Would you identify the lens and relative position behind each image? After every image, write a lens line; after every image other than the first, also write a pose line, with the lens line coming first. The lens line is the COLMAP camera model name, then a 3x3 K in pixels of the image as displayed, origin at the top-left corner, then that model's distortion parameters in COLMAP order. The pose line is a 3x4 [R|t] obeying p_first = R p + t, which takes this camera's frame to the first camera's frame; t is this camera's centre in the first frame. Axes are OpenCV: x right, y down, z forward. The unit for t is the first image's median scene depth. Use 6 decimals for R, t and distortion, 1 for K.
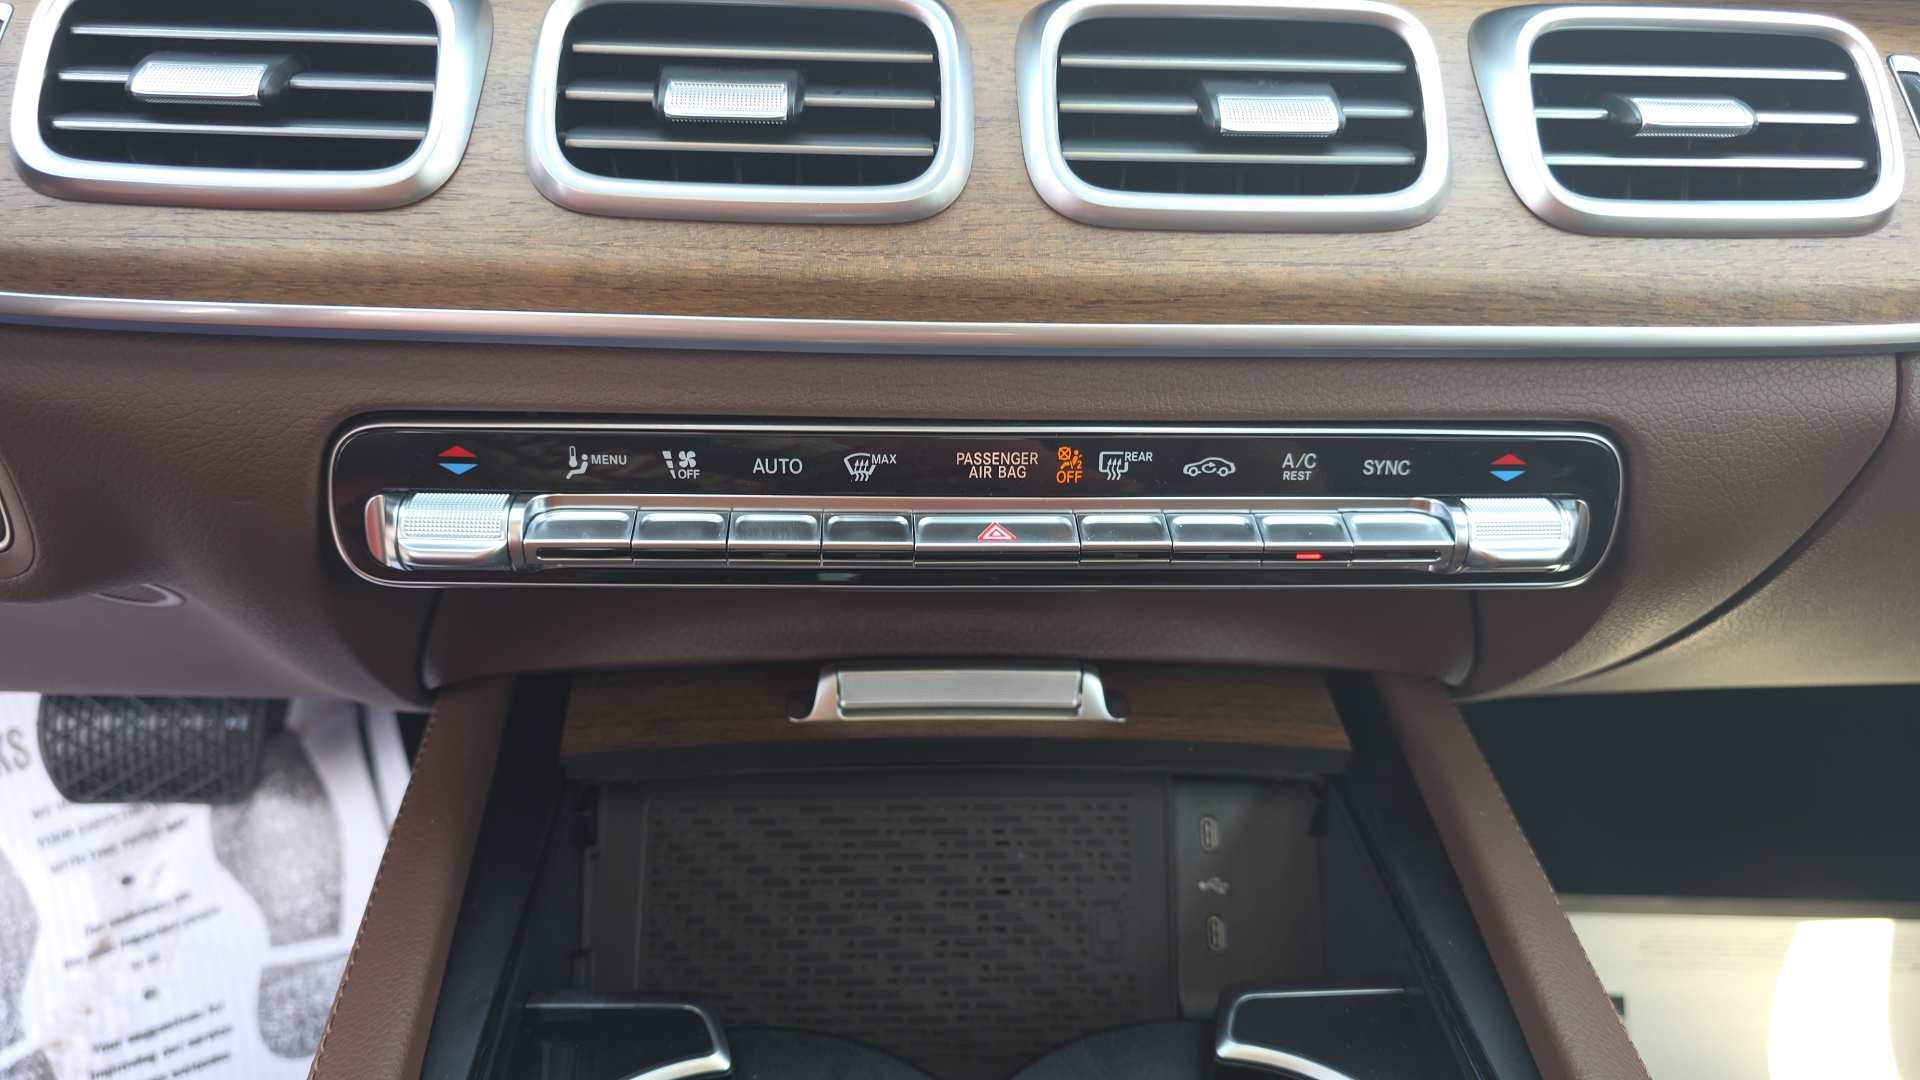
lens RADIAL K [[1341.3, 0, 935.0], [0, 1341.3, 527.5], [0, 0, 1]] dist [0.004993, -0.015341]
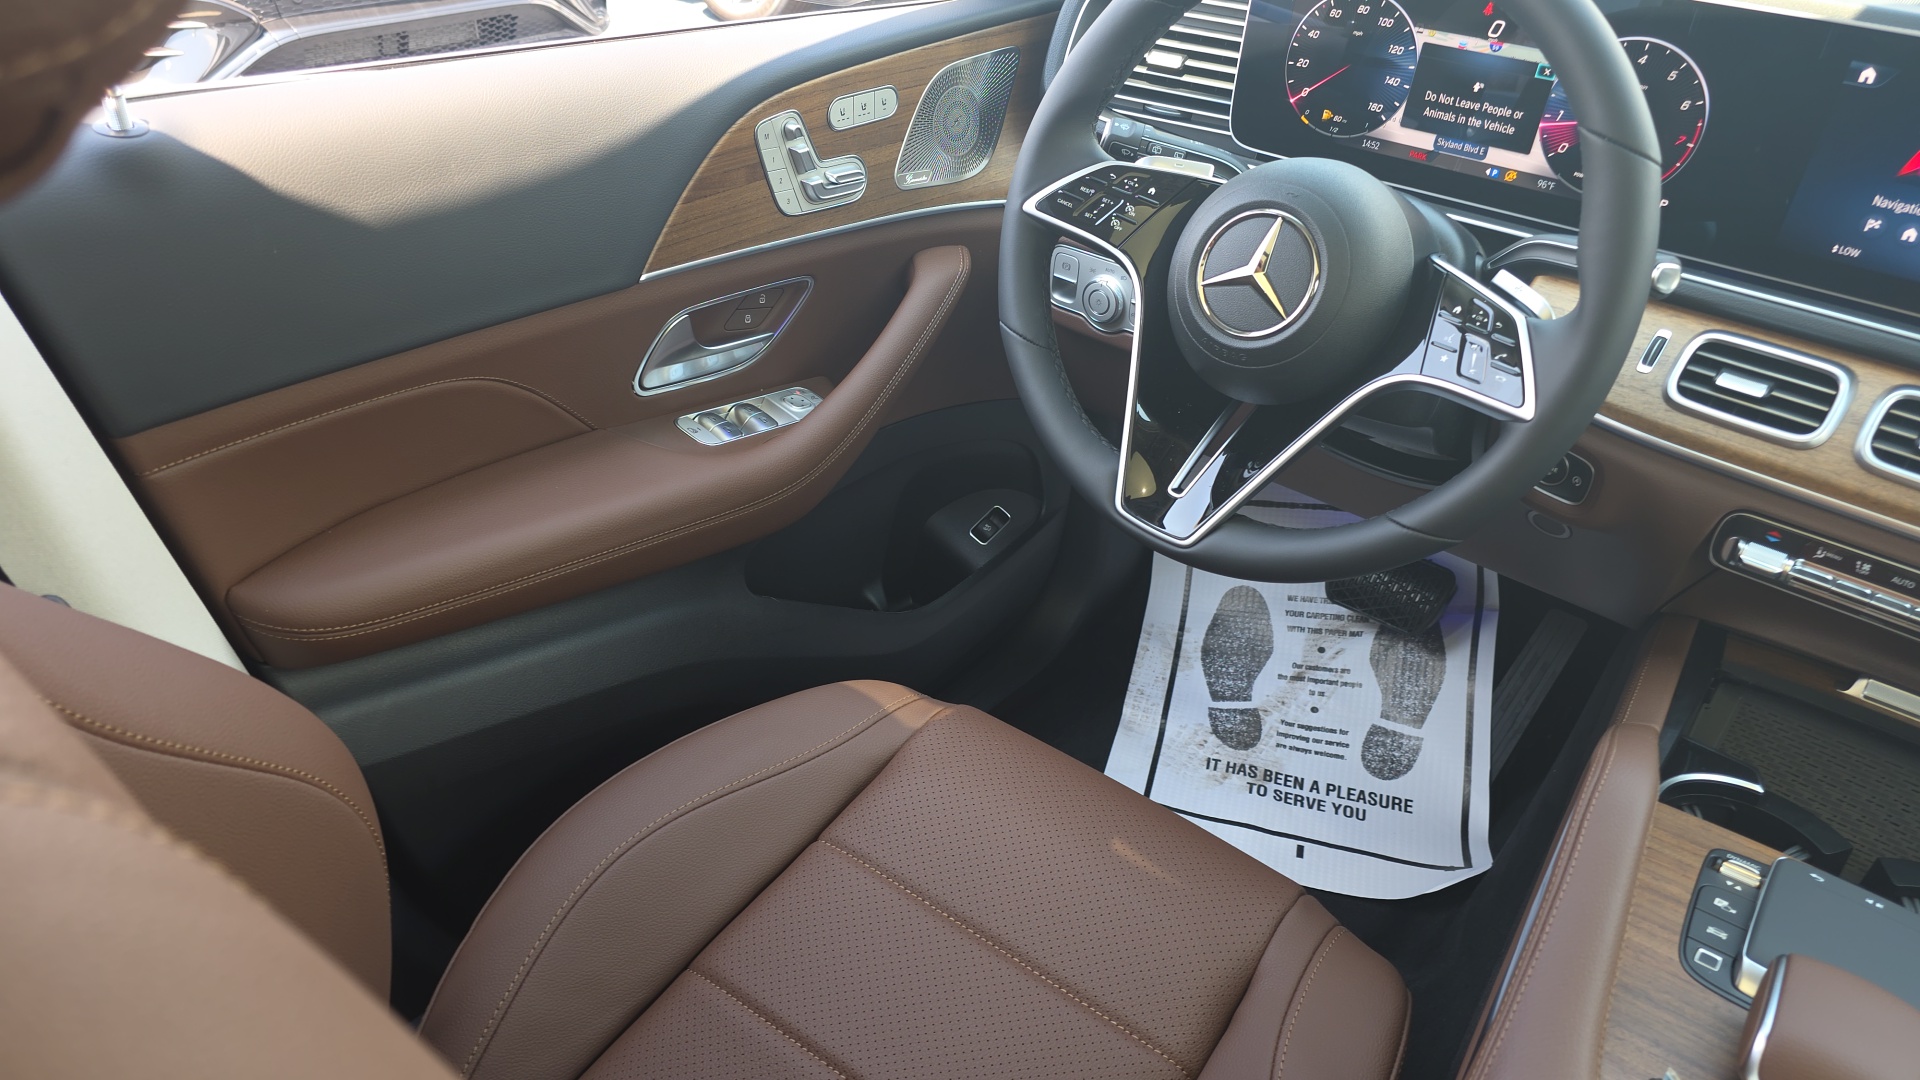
lens RADIAL K [[1307.2, 0, 921.8], [0, 1307.2, 570.0], [0, 0, 1]] dist [0.048441, -0.053773]
pose [[0.734905, 0.380057, -0.561668, -0.082723], [-0.359648, 0.920569, 0.152335, 0.223734], [0.574950, 0.090051, 0.813218, -2.157653]]
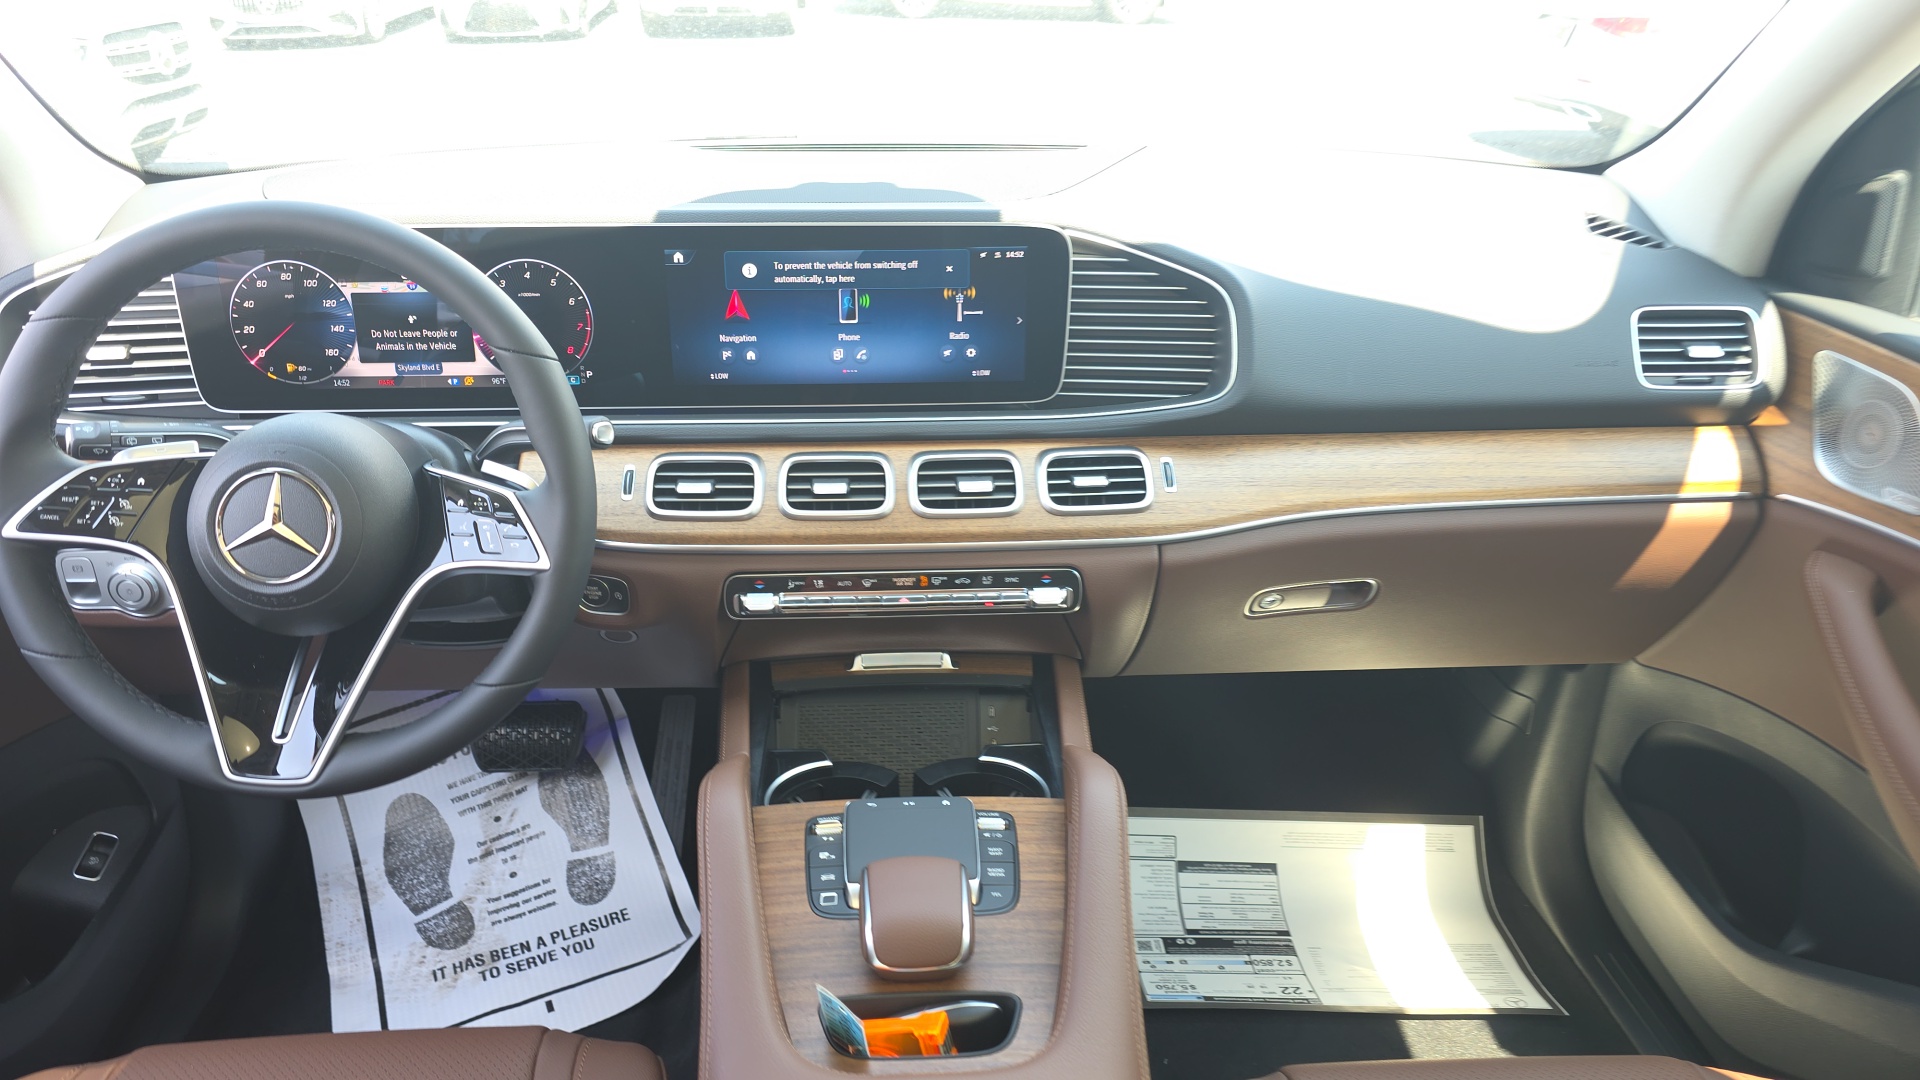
lens RADIAL K [[1307.2, 0, 924.0], [0, 1307.2, 520.5], [0, 0, 1]] dist [0.048441, -0.053773]
pose [[0.999455, -0.028773, -0.016203, 0.159789], [0.026620, 0.992391, -0.120212, 0.212319], [0.019538, 0.119715, 0.992616, -2.504799]]
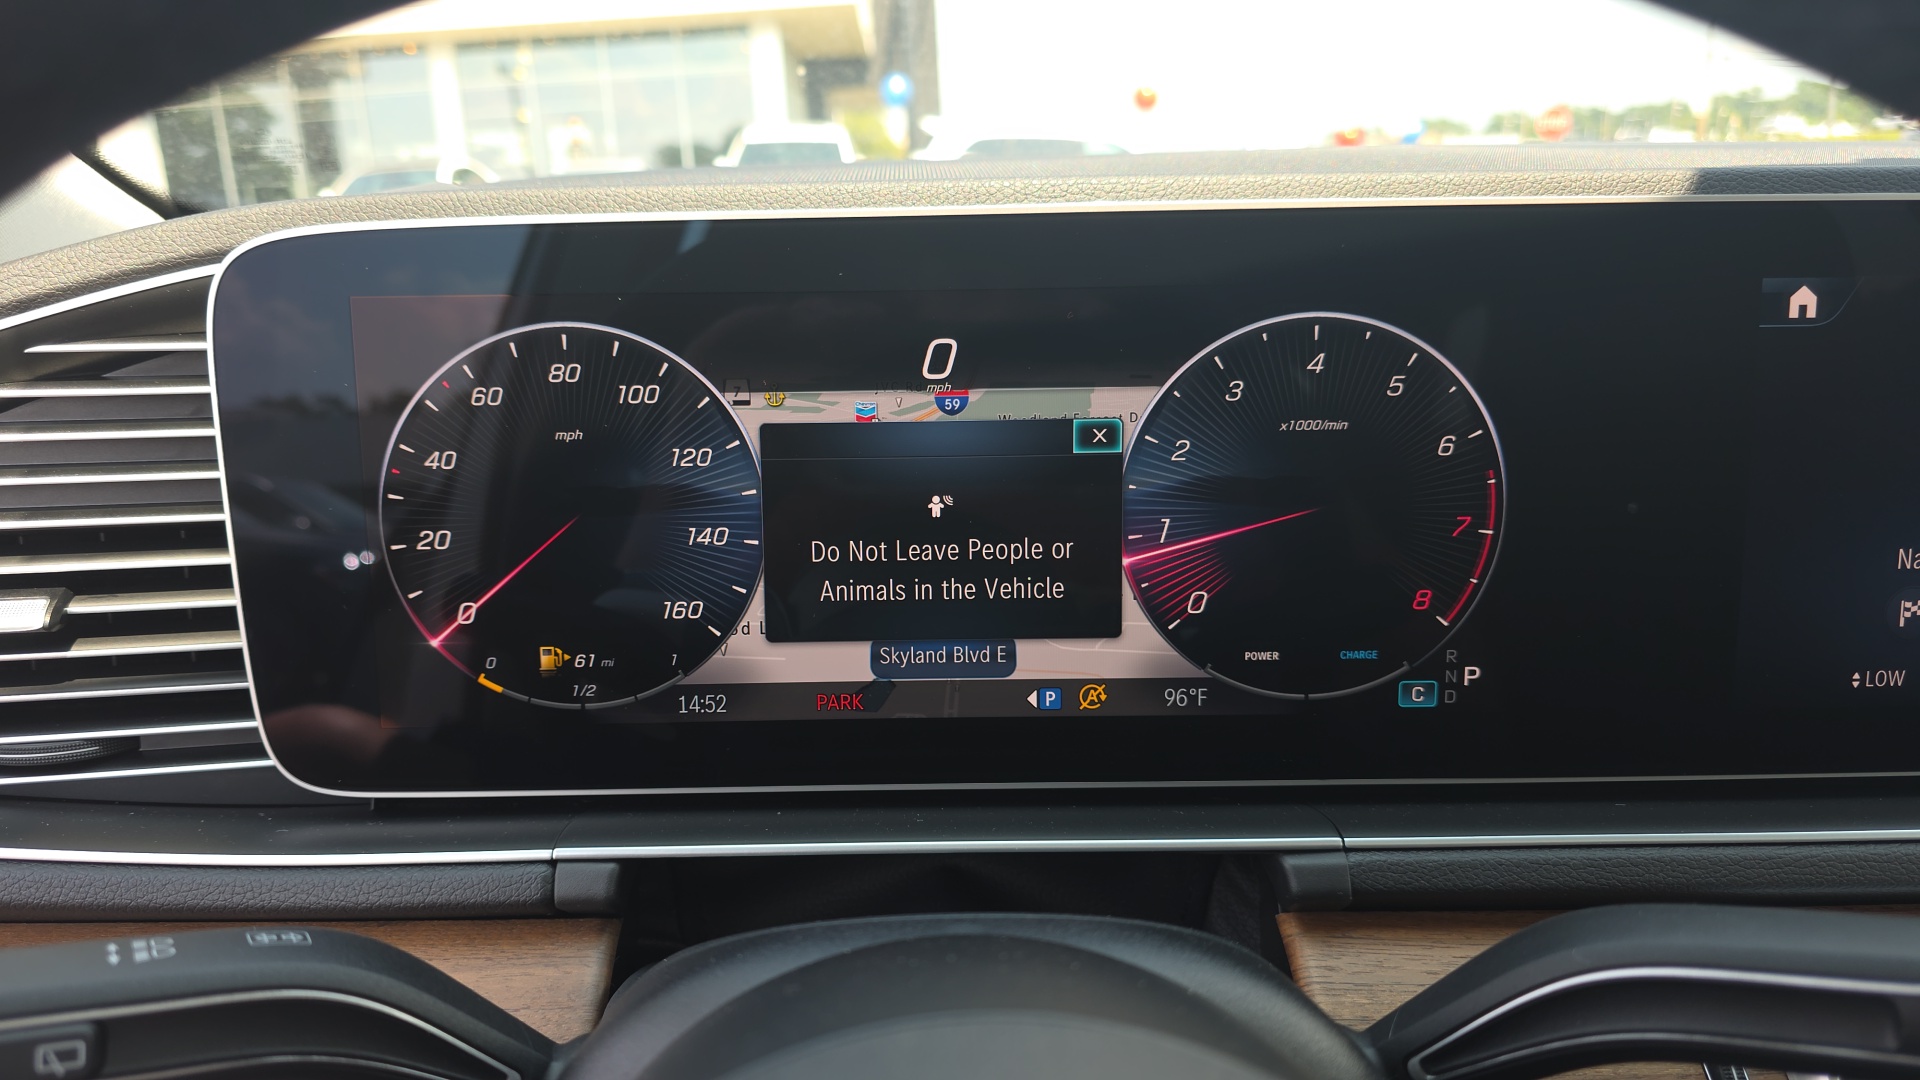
lens RADIAL K [[1307.2, 0, 914.3], [0, 1307.2, 540.8], [0, 0, 1]] dist [0.048441, -0.053773]
pose [[0.998210, -0.034479, -0.048857, -1.228452], [0.019105, 0.958098, -0.285801, -0.440614], [0.056664, 0.284356, 0.957043, -0.138684]]
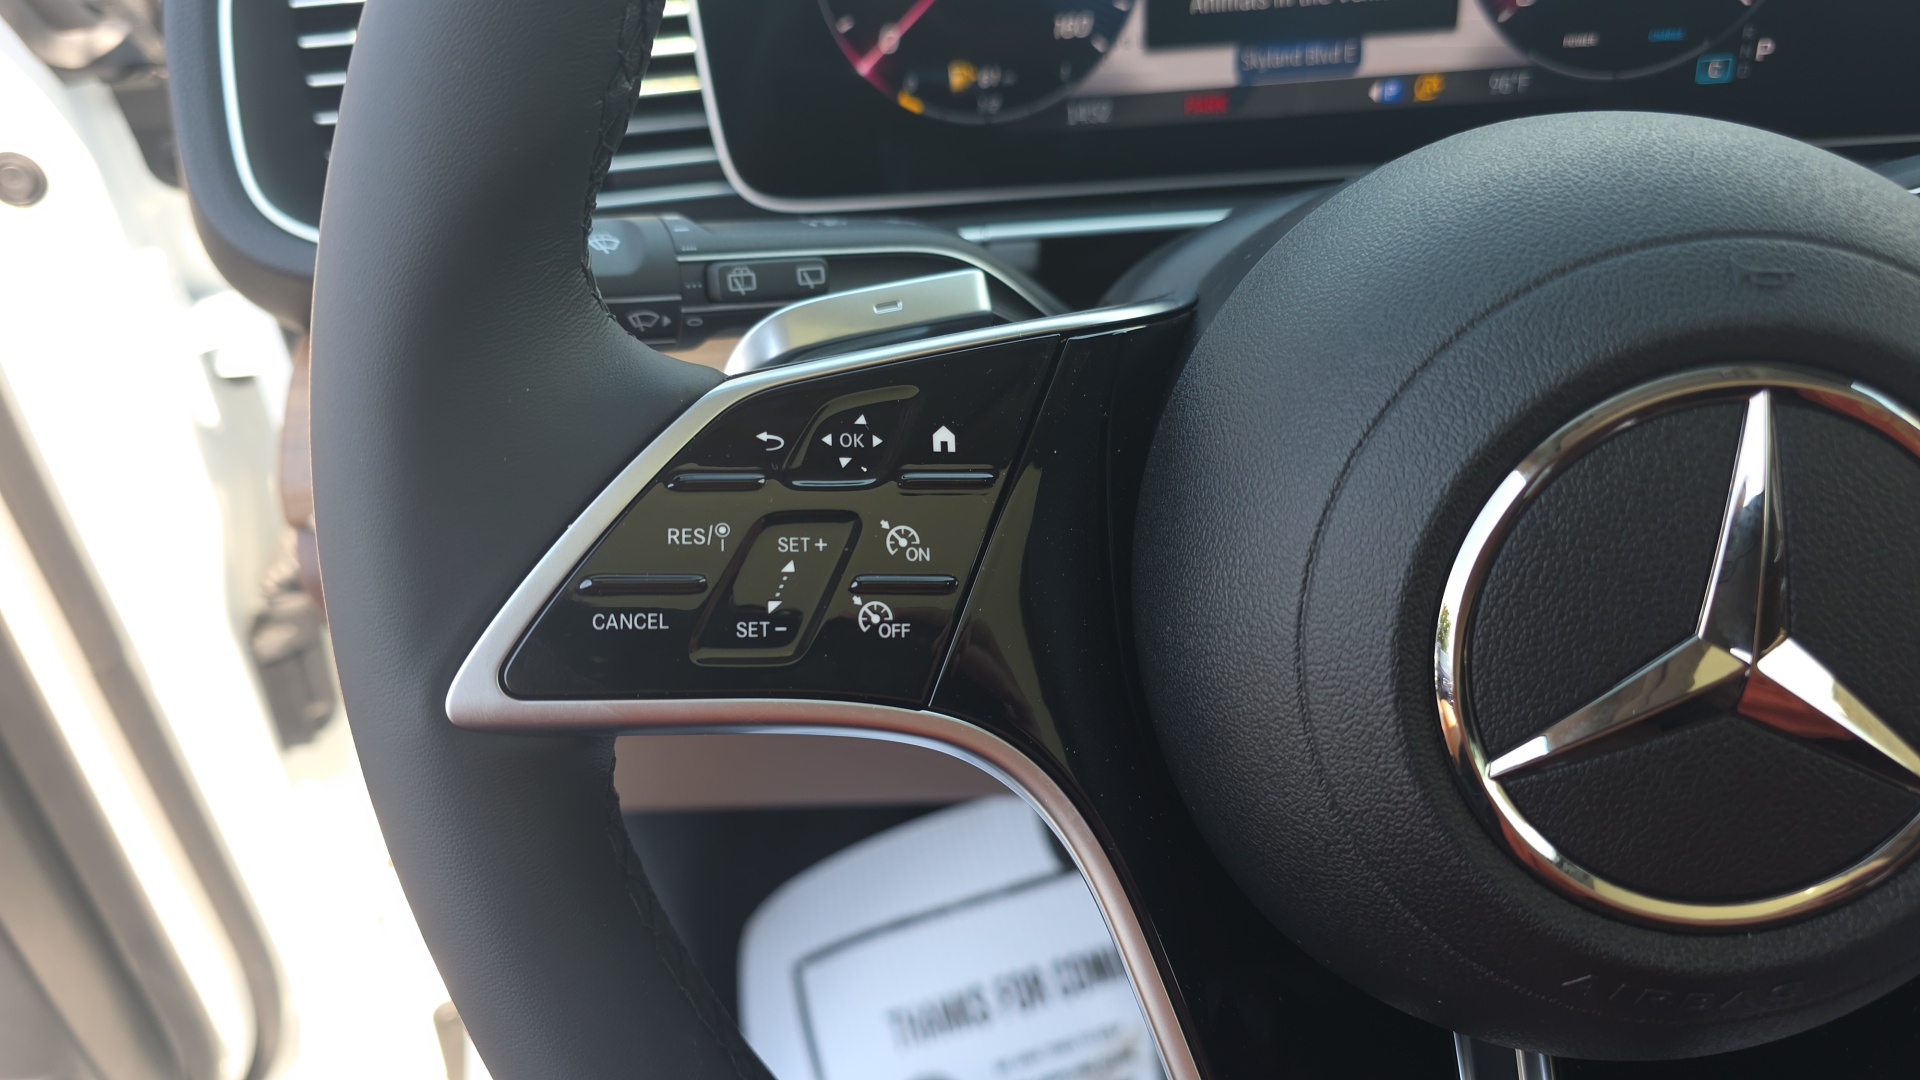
lens RADIAL K [[1365.3, 0, 941.4], [0, 1365.3, 543.1], [0, 0, 1]] dist [0.002542, -0.021735]
pose [[0.991005, -0.051071, -0.123700, -1.473040], [0.051875, 0.998648, 0.003285, -0.204330], [0.123365, -0.009673, 0.992314, -0.430471]]
